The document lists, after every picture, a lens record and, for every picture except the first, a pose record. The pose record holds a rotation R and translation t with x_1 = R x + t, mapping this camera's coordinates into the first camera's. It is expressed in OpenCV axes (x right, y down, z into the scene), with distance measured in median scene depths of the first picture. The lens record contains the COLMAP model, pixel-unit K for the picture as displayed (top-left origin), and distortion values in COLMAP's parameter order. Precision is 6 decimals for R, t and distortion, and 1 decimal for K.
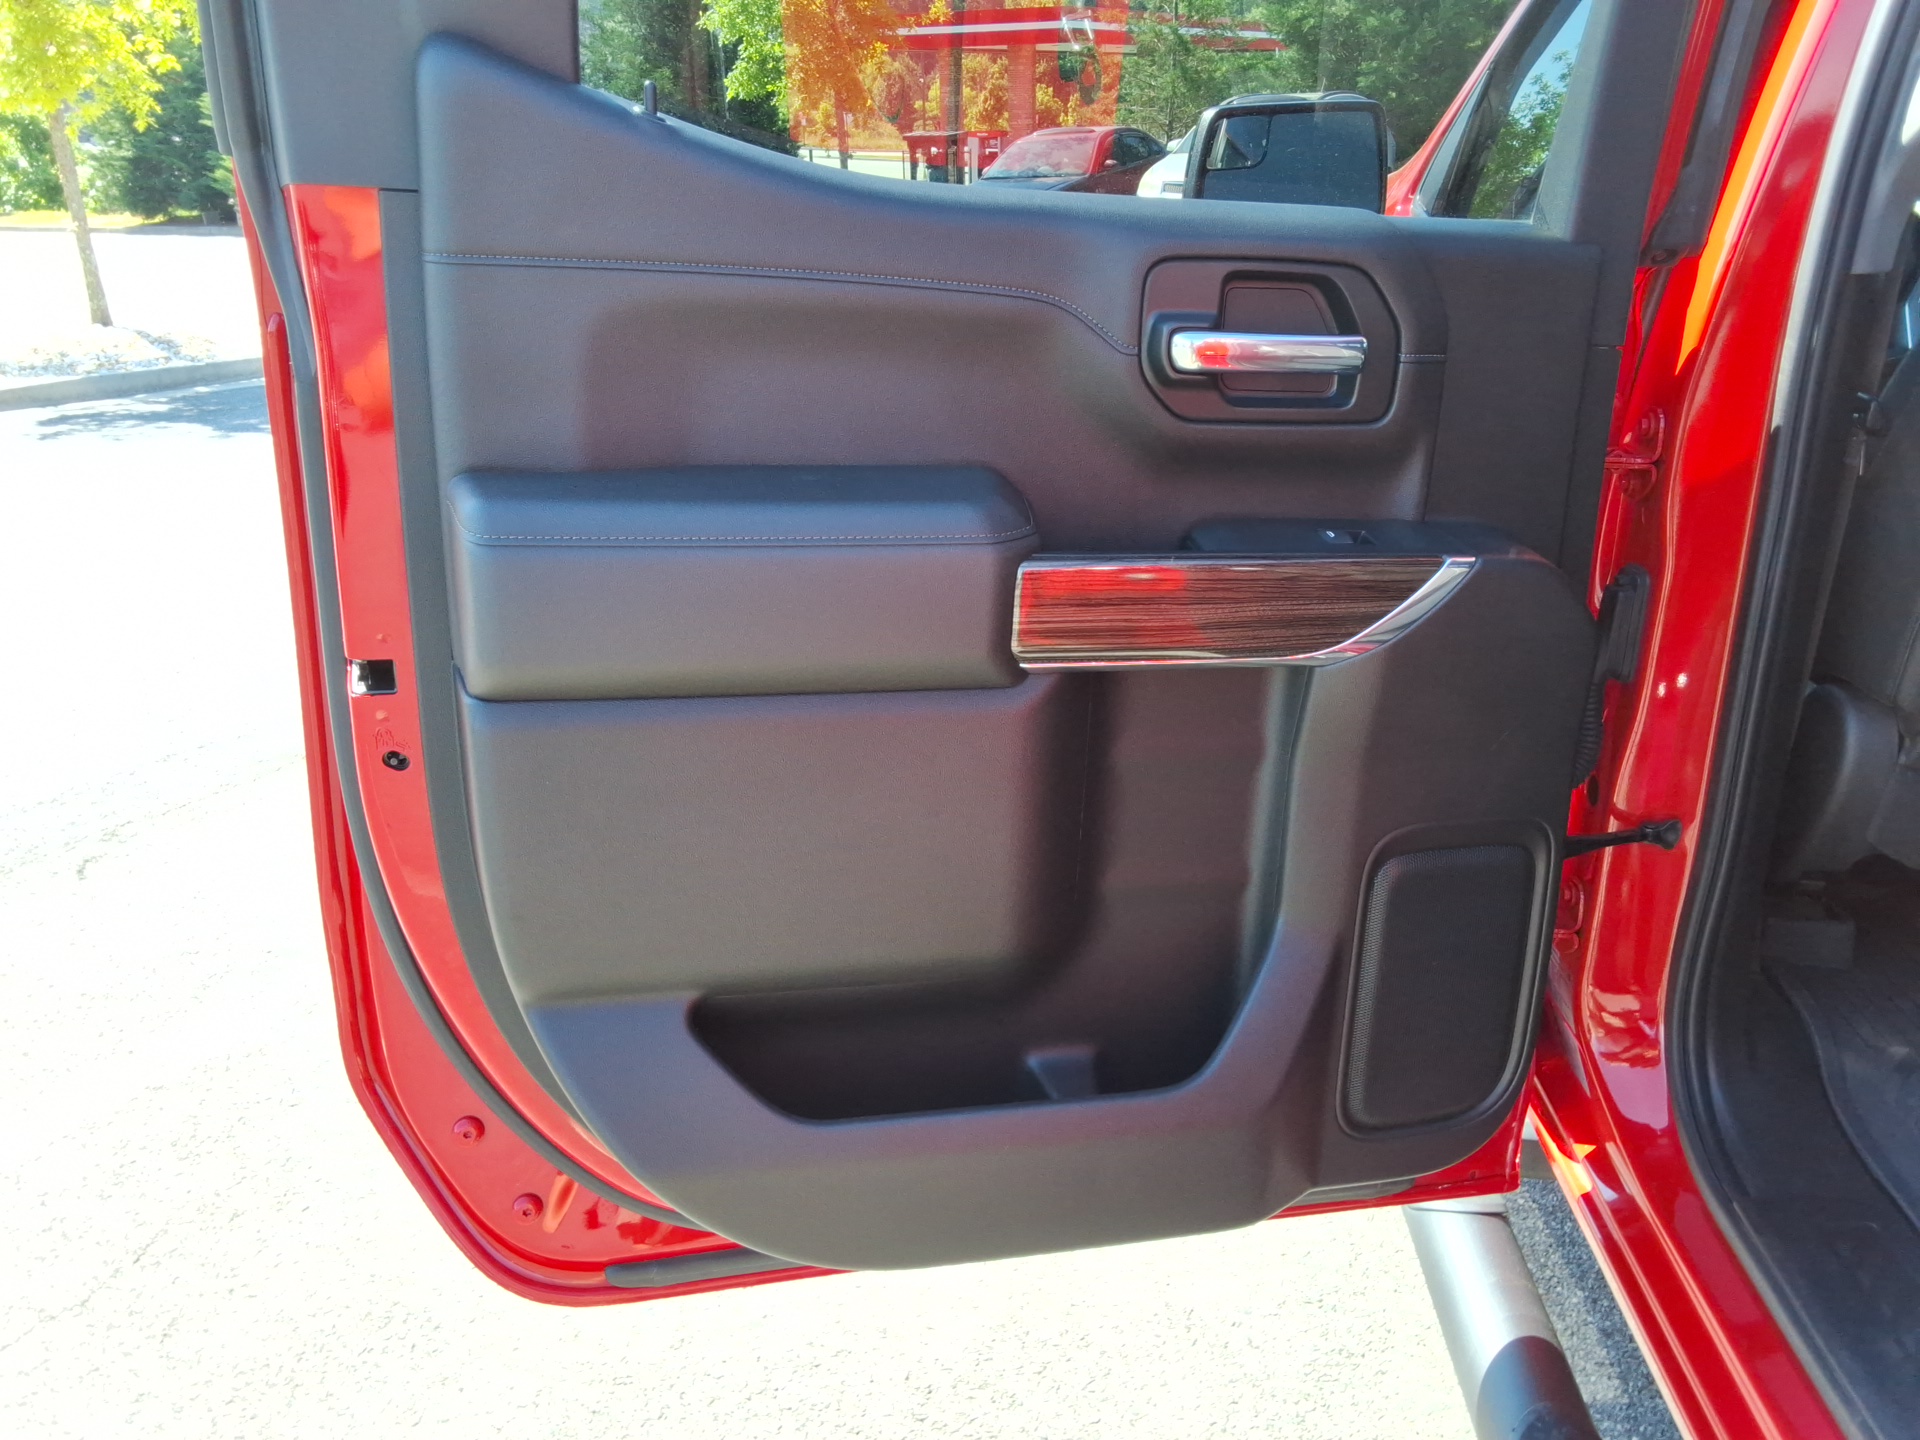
lens RADIAL K [[1598.0, 0, 964.0], [0, 1598.0, 689.2], [0, 0, 1]] dist [0.111040, -0.210520]
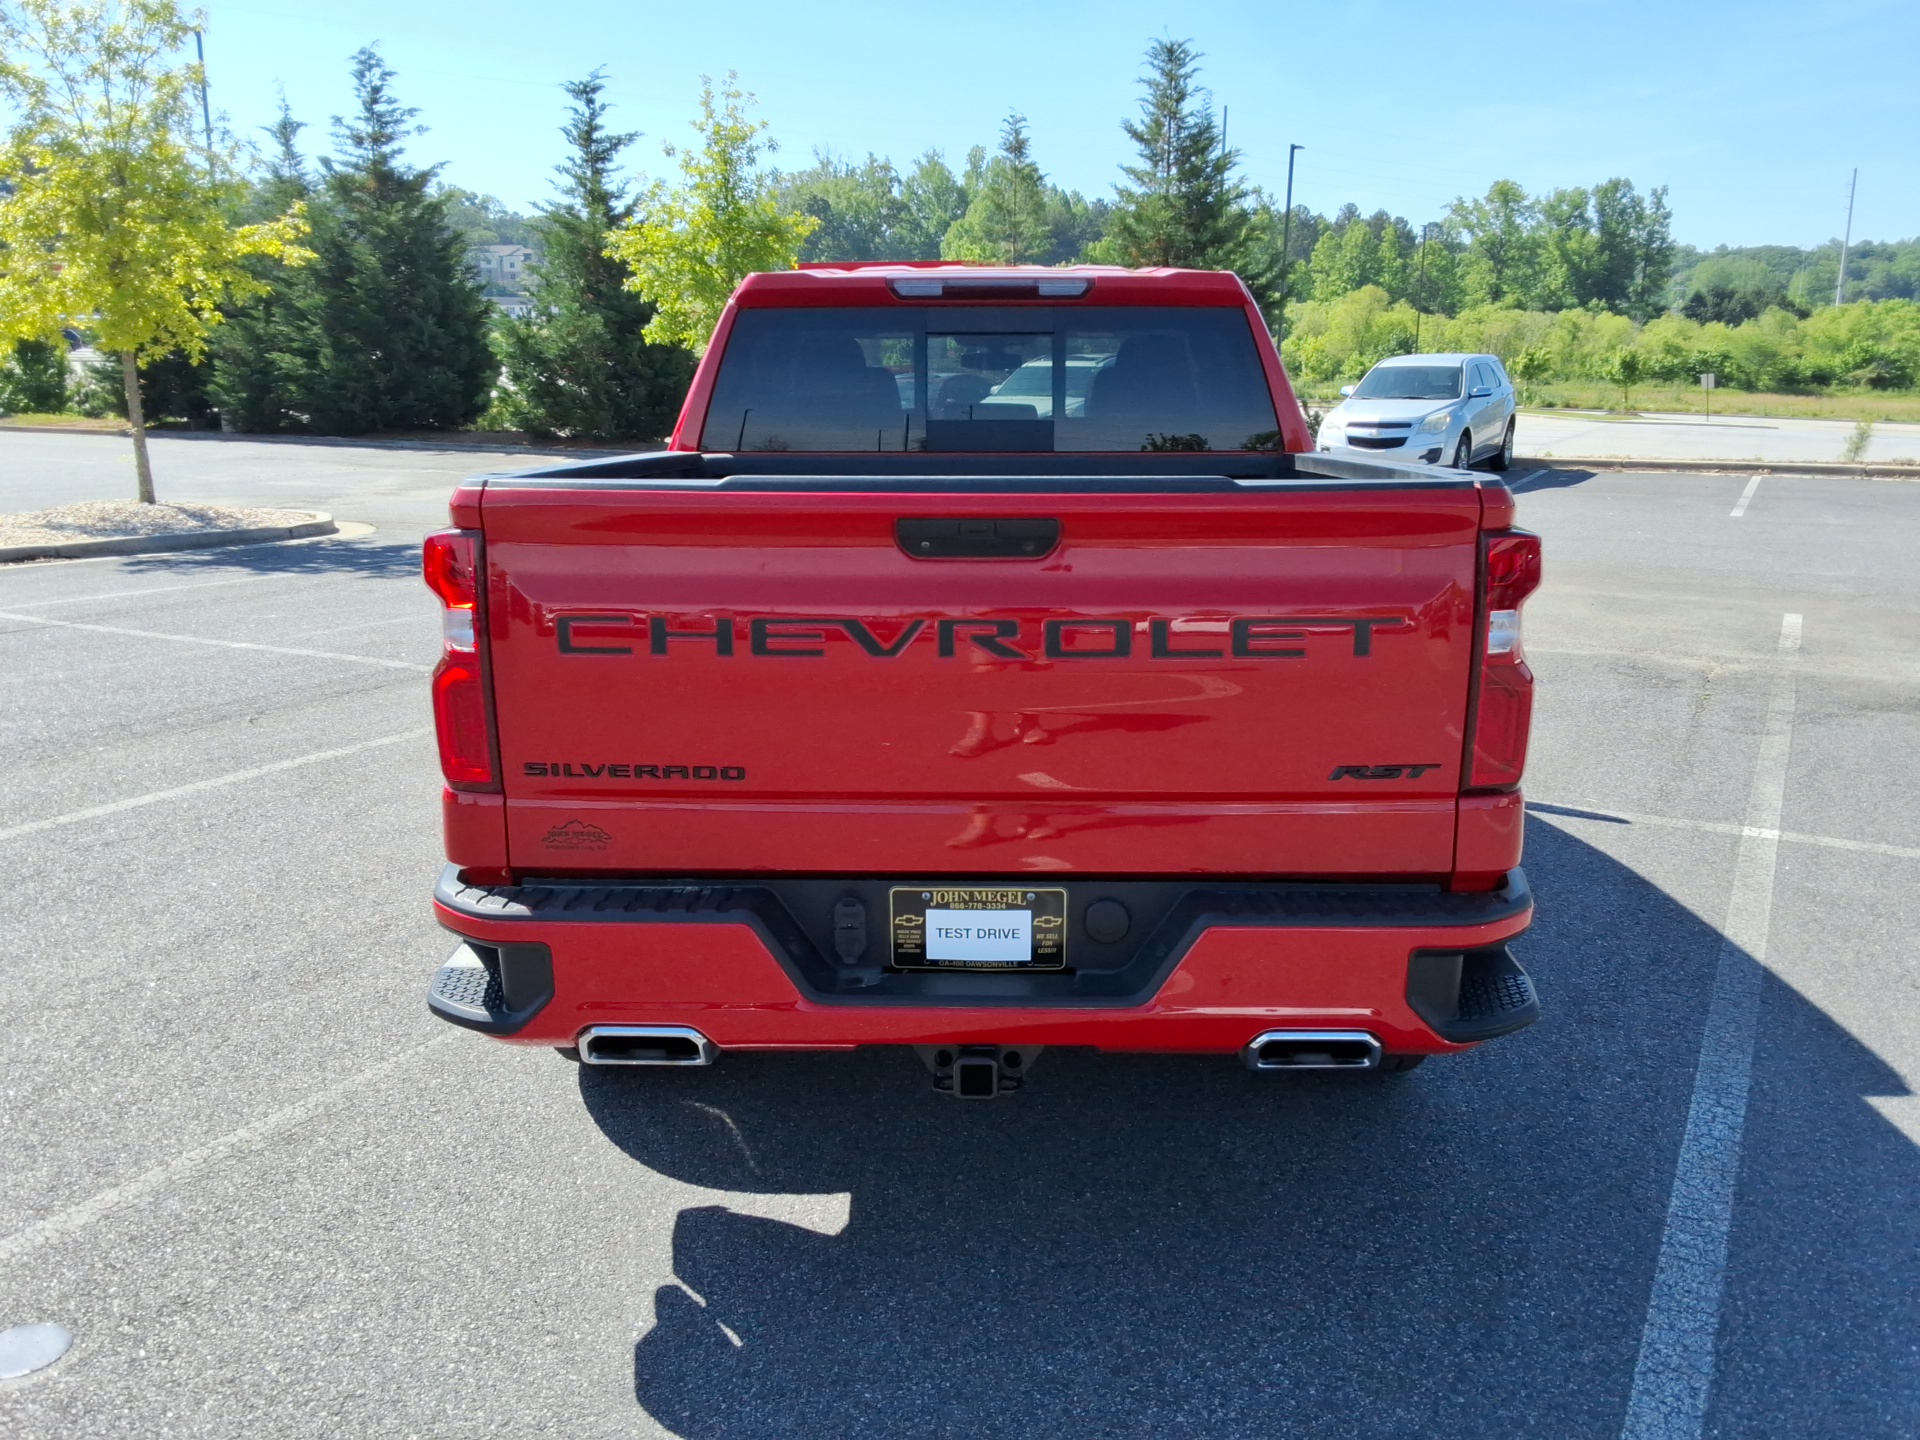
lens RADIAL K [[1557.5, 0, 967.9], [0, 1557.5, 696.4], [0, 0, 1]] dist [0.118473, -0.182838]
pose [[0.998830, 0.012967, 0.046580, 0.085106], [-0.007181, 0.992467, -0.122301, 0.089521], [-0.047815, 0.121823, 0.991399, -0.313337]]
